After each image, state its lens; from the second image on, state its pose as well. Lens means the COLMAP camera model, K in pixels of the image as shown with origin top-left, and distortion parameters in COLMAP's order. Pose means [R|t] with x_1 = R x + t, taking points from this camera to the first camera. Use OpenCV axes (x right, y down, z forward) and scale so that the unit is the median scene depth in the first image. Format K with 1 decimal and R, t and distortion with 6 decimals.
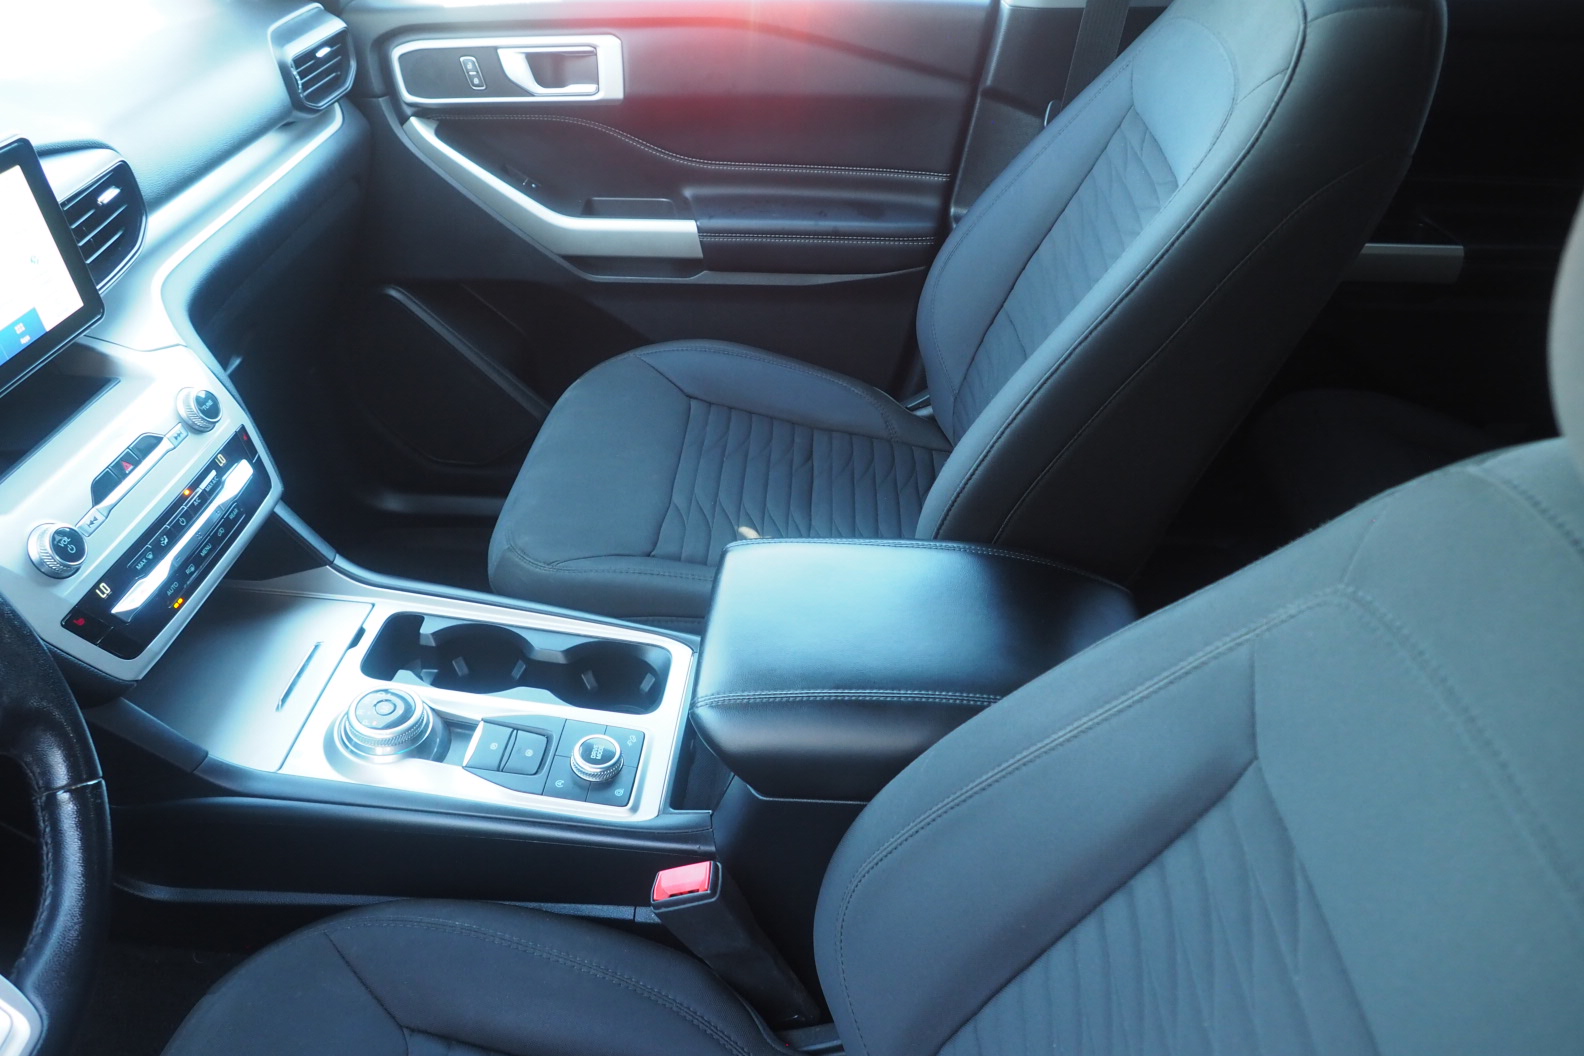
lens RADIAL K [[1116.7, 0, 790.0], [0, 1116.7, 528.2], [0, 0, 1]] dist [-0.029644, 0.000511]
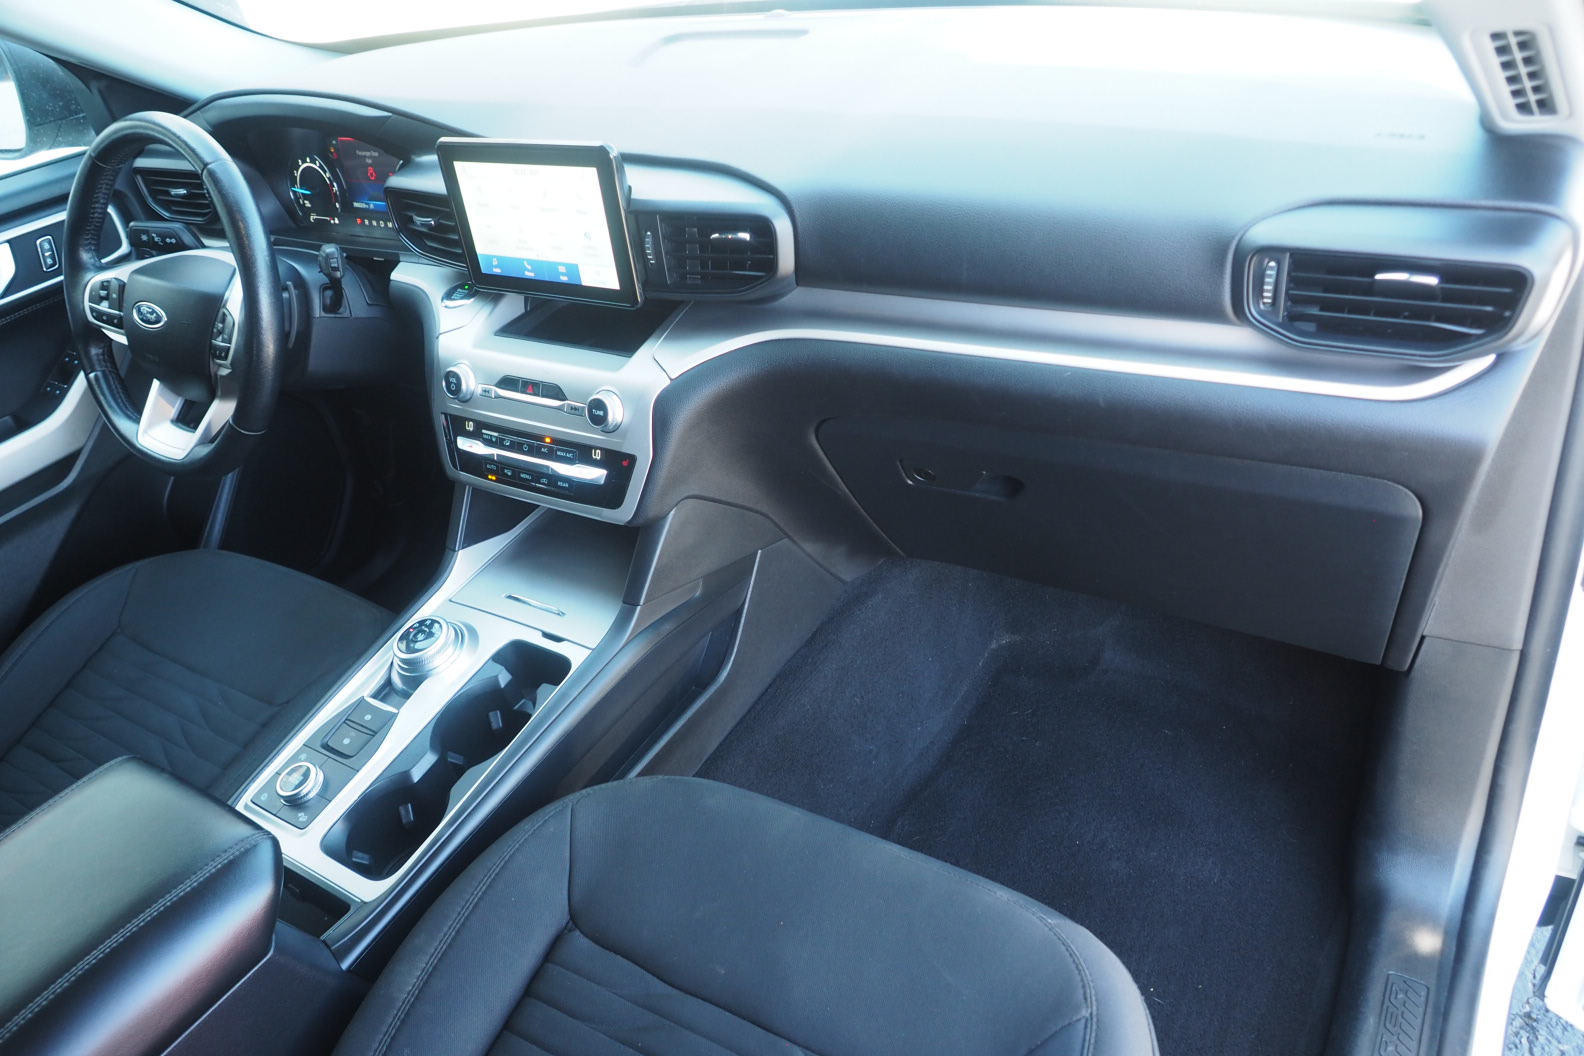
lens RADIAL K [[1116.7, 0, 793.6], [0, 1116.7, 528.3], [0, 0, 1]] dist [-0.029644, 0.000511]
pose [[-0.460634, 0.561734, -0.687220, 0.223101], [-0.394769, 0.563798, 0.725458, -0.954554], [0.794968, 0.605464, -0.037949, 1.294058]]
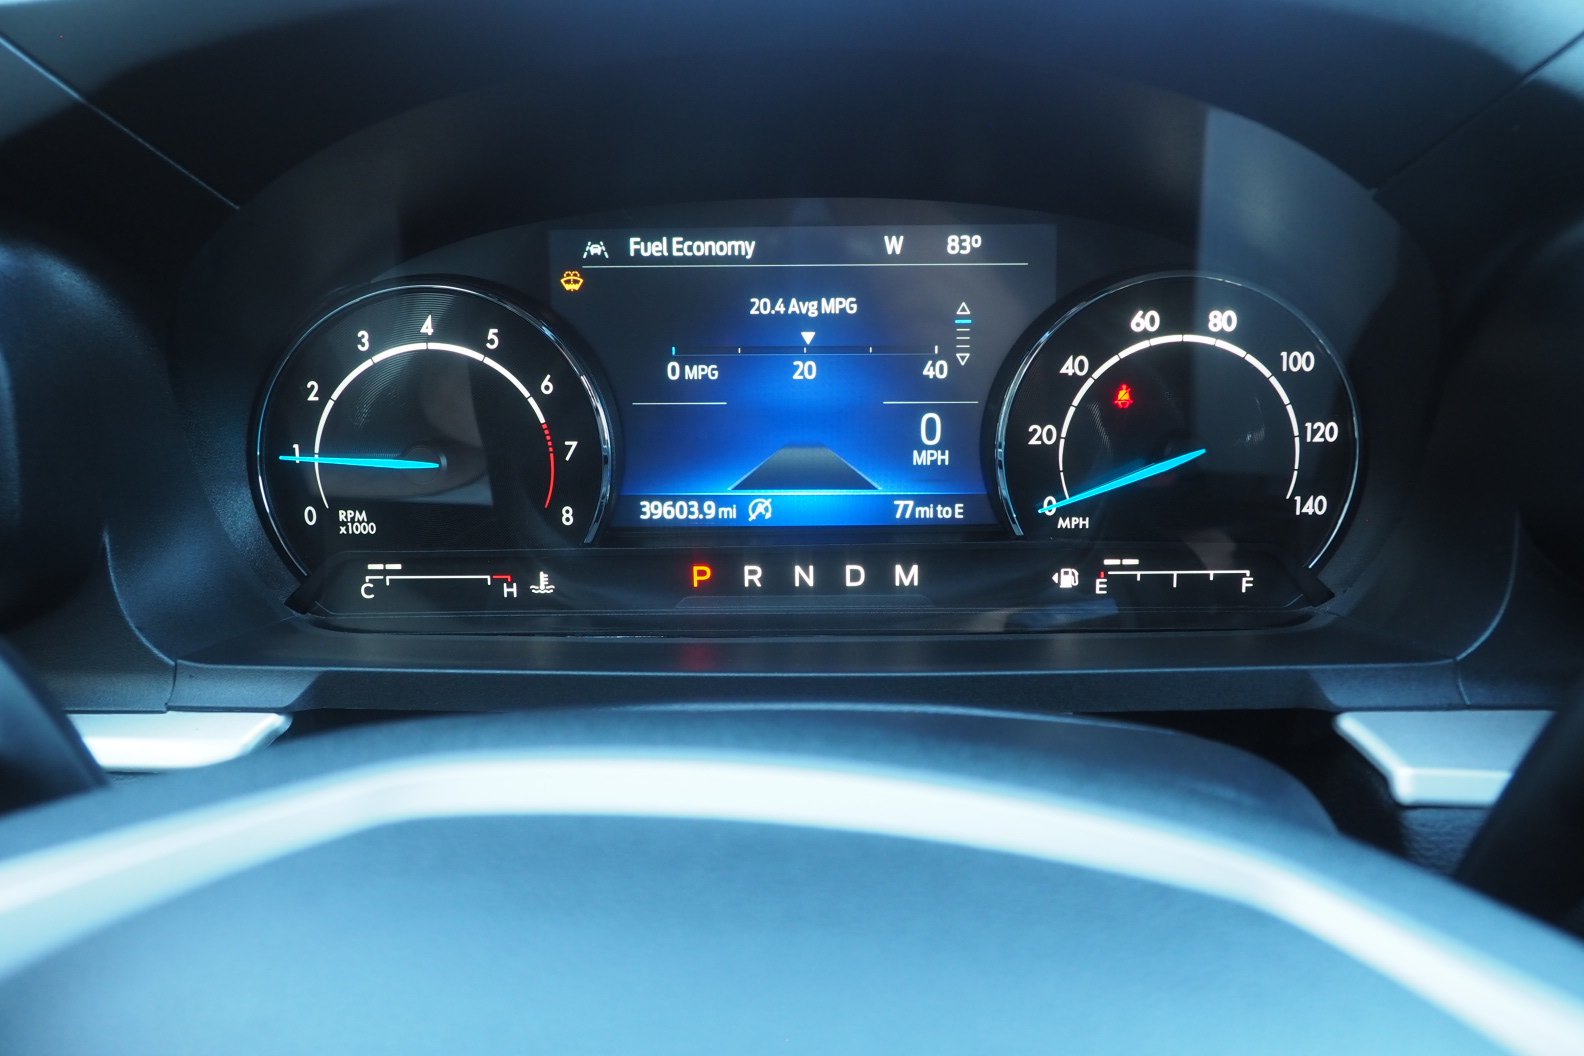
lens RADIAL K [[1333.8, 0, 781.6], [0, 1333.8, 528.1], [0, 0, 1]] dist [-0.031181, 0.000276]
pose [[0.056026, 0.302182, -0.951602, -0.406387], [-0.567842, 0.793588, 0.218572, 0.060939], [0.821229, 0.528114, 0.216053, 0.401105]]
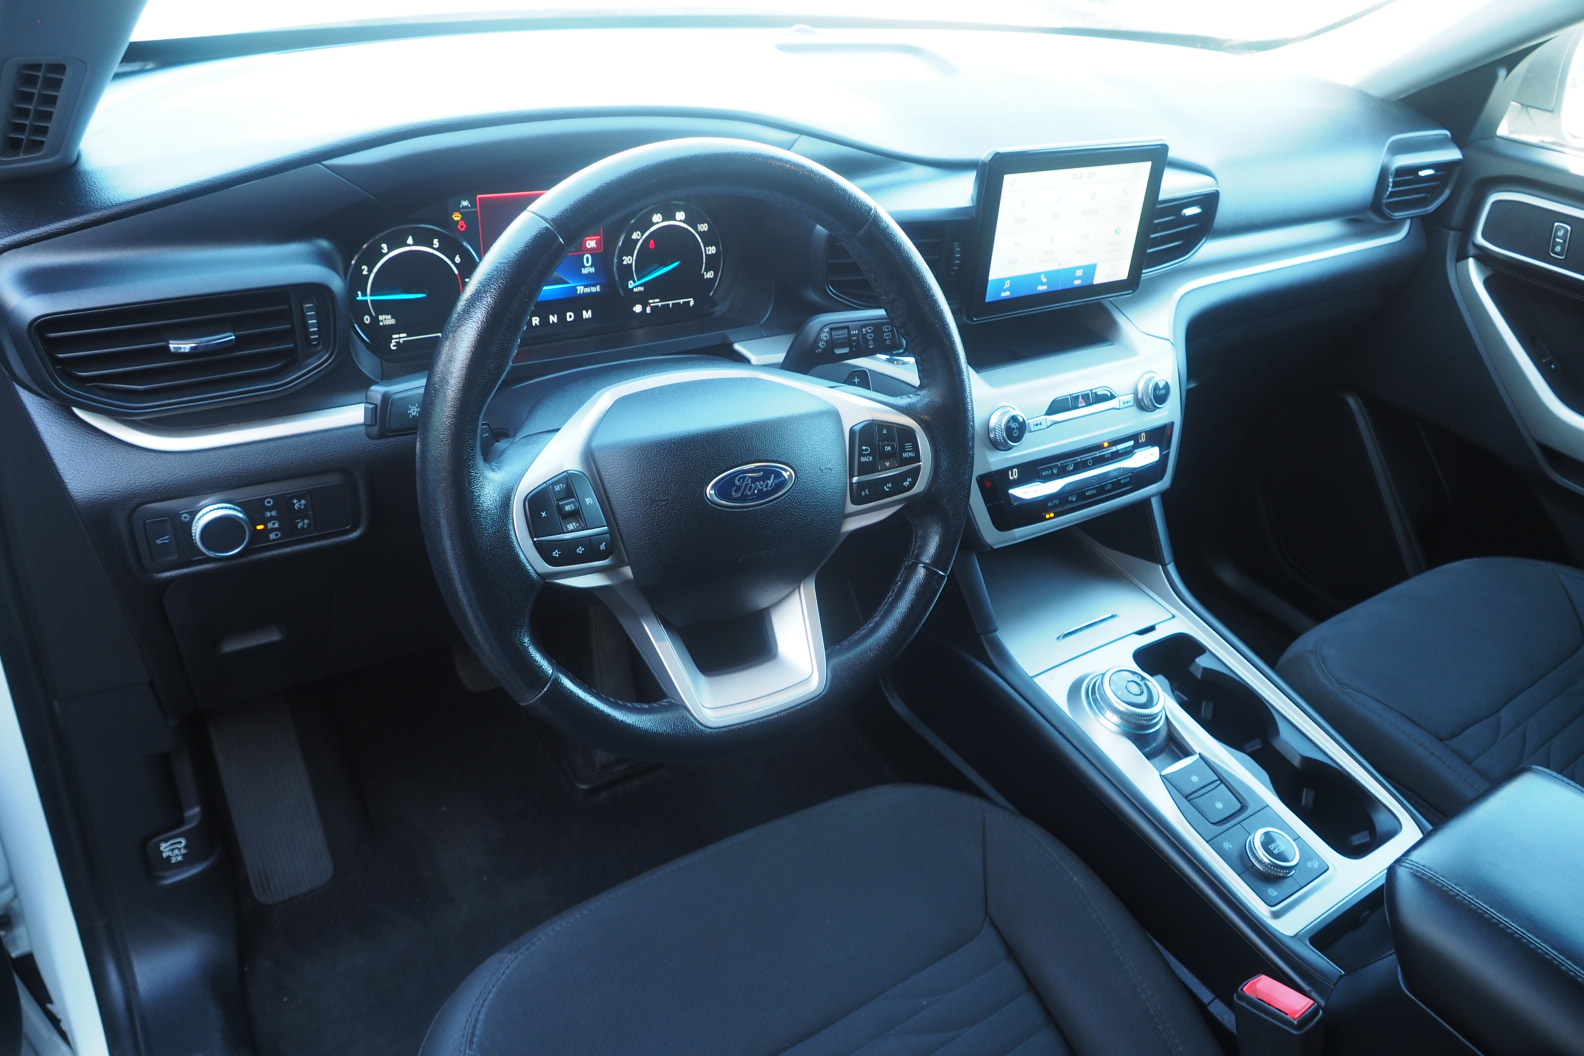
lens RADIAL K [[1116.7, 0, 804.2], [0, 1116.7, 518.0], [0, 0, 1]] dist [-0.029644, 0.000511]
pose [[0.613652, 0.486272, -0.622070, 0.041954], [-0.547333, 0.829820, 0.108743, 0.079520], [0.569085, 0.273749, 0.775373, -0.095759]]
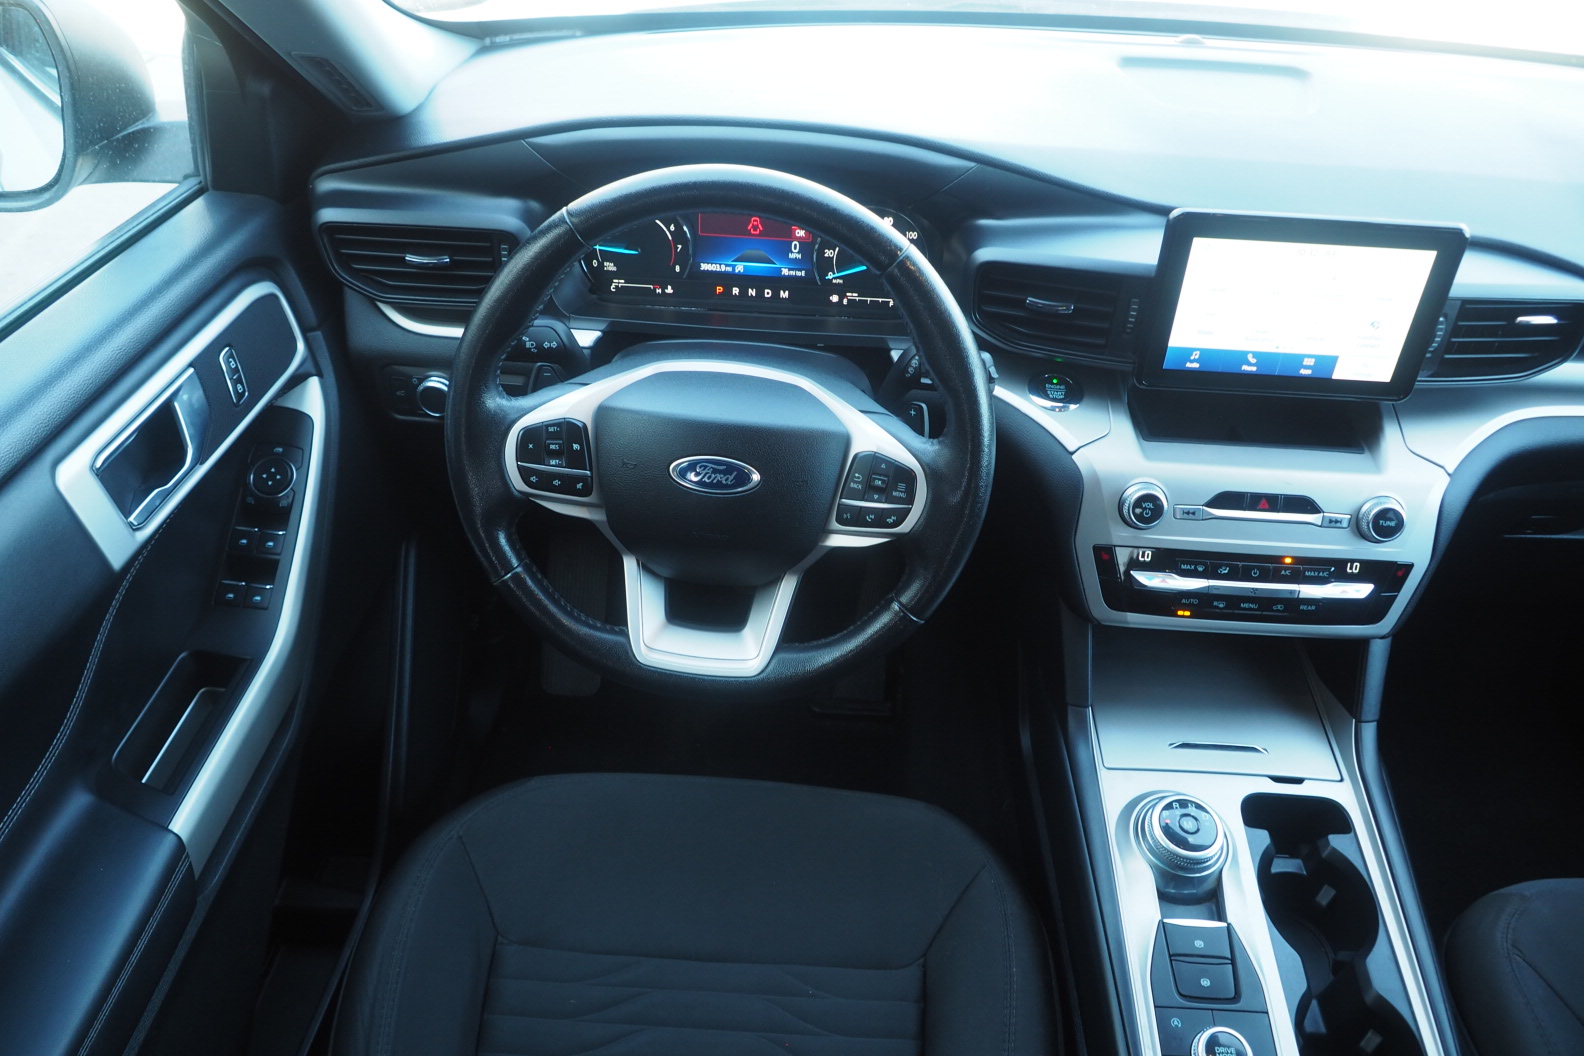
lens RADIAL K [[1116.7, 0, 790.7], [0, 1116.7, 527.0], [0, 0, 1]] dist [-0.029644, 0.000511]
pose [[0.022669, 0.632449, -0.774270, 0.229254], [-0.609763, 0.622485, 0.490614, -0.273722], [0.792260, 0.460999, 0.399755, 0.192921]]
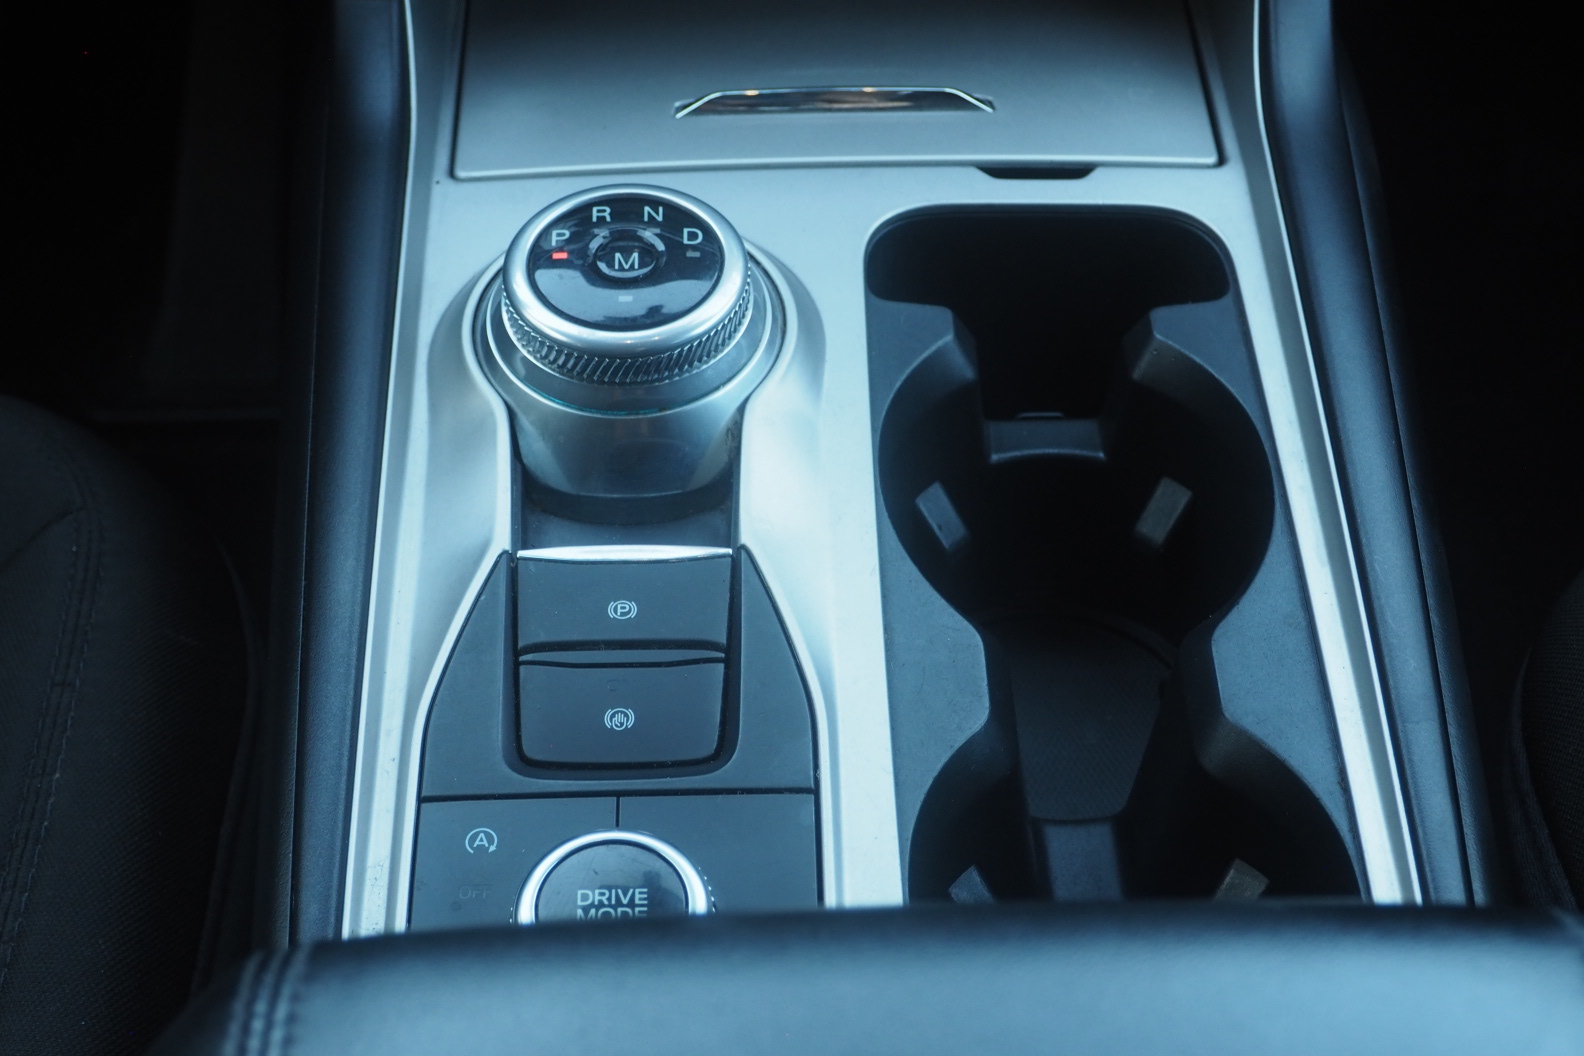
lens RADIAL K [[2461.2, 0, 795.8], [0, 2461.2, 526.3], [0, 0, 1]] dist [-0.008625, 0.000000]
pose [[0.105148, 0.669031, -0.735759, 0.175150], [-0.582317, 0.641173, 0.499804, -0.148750], [0.806133, 0.375892, 0.457006, 0.753995]]
